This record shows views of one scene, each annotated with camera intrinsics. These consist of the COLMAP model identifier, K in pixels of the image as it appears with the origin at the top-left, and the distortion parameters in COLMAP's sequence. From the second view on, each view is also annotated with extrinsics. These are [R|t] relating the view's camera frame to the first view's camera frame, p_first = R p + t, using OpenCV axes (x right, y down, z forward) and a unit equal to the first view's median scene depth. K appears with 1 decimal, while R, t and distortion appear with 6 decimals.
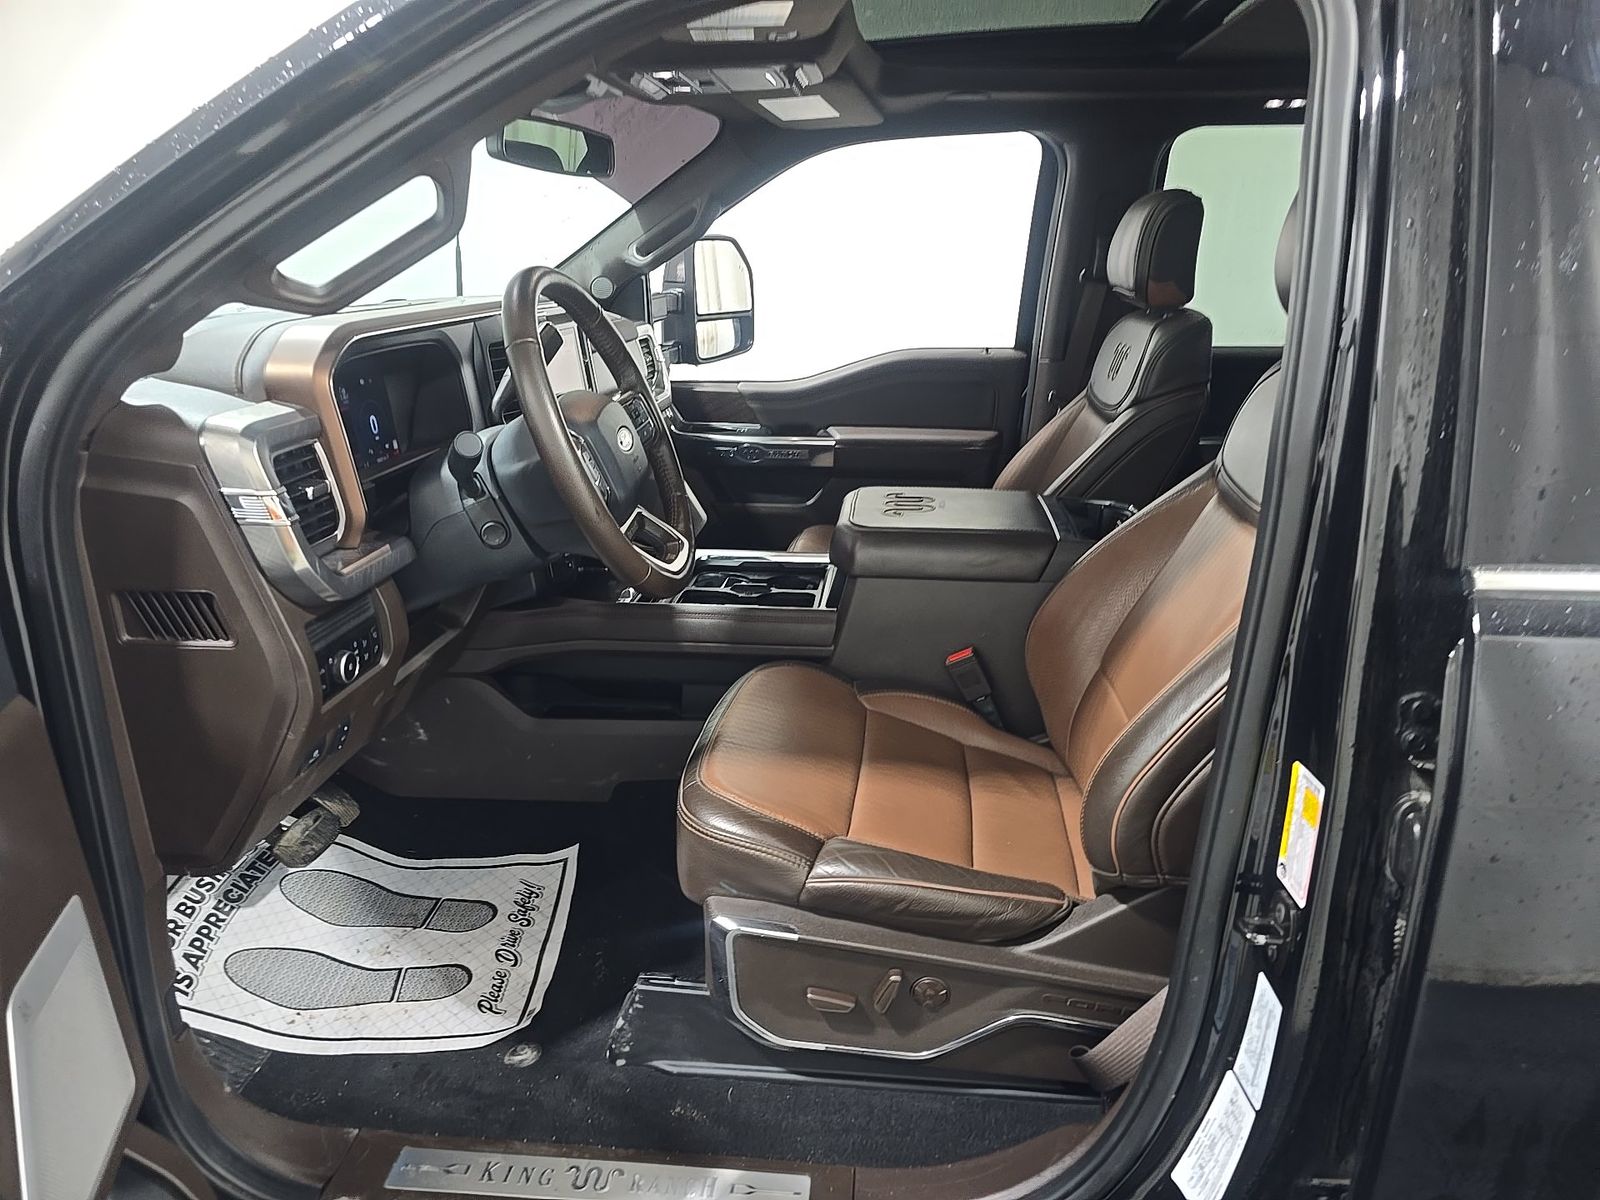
lens RADIAL K [[1108.4, 0, 830.1], [0, 1108.4, 605.0], [0, 0, 1]] dist [0.038251, -0.005733]
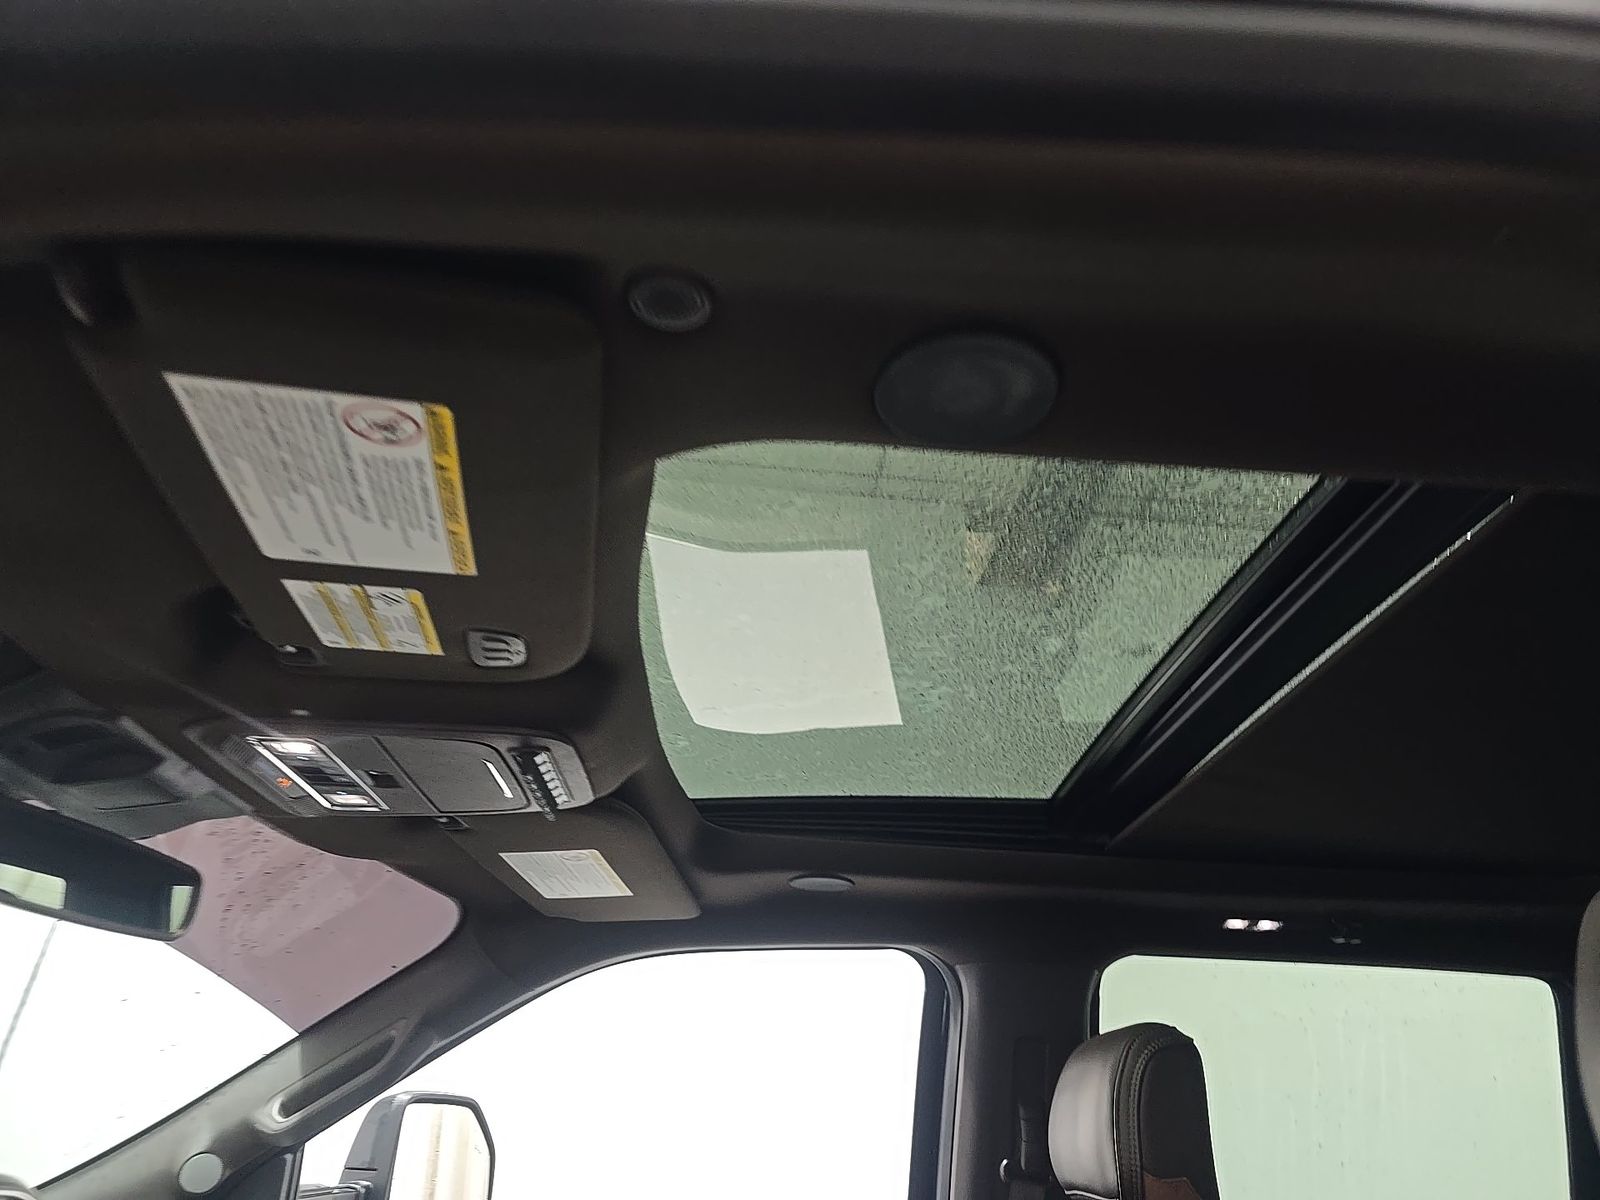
lens RADIAL K [[1108.4, 0, 830.1], [0, 1108.4, 605.0], [0, 0, 1]] dist [0.038251, -0.005733]
pose [[0.990093, 0.085534, 0.111358, 0.035999], [0.015723, 0.720538, -0.693237, -0.096554], [-0.139533, 0.688120, 0.712055, 0.377076]]
